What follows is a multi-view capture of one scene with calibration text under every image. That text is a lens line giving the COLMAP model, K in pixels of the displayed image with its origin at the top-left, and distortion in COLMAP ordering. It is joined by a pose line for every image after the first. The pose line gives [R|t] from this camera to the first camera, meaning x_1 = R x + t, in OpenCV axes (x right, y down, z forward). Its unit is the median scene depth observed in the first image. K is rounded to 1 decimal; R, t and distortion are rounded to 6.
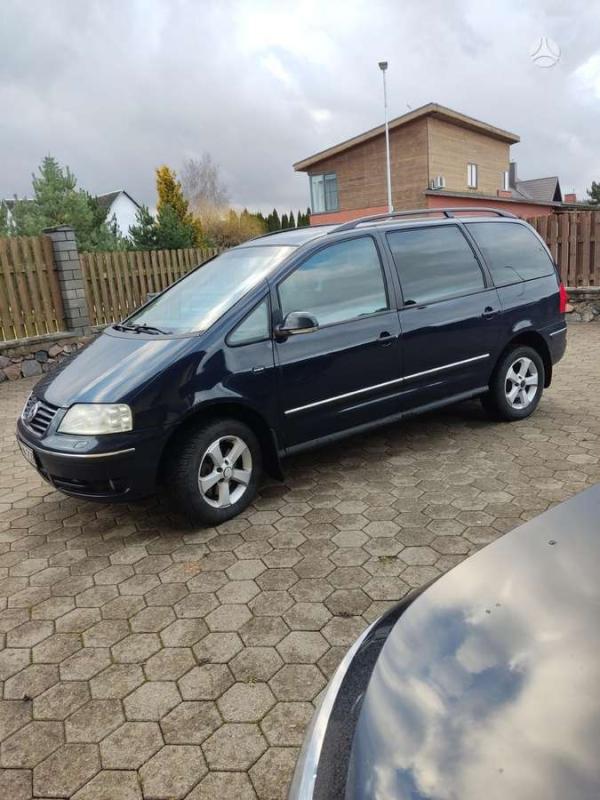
lens RADIAL K [[592.7, 0, 302.1], [0, 592.7, 396.9], [0, 0, 1]] dist [0.019755, -0.030424]
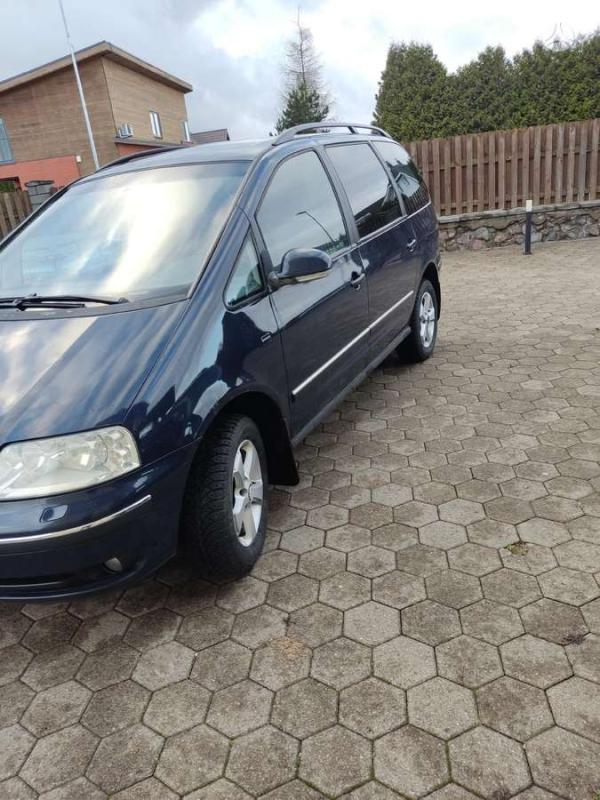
lens RADIAL K [[592.7, 0, 300.1], [0, 592.7, 402.9], [0, 0, 1]] dist [0.019755, -0.030424]
pose [[0.874598, -0.190516, 0.445849, -0.331233], [0.155726, 0.981222, 0.113807, -0.041116], [-0.459159, -0.030105, 0.887844, 0.331572]]
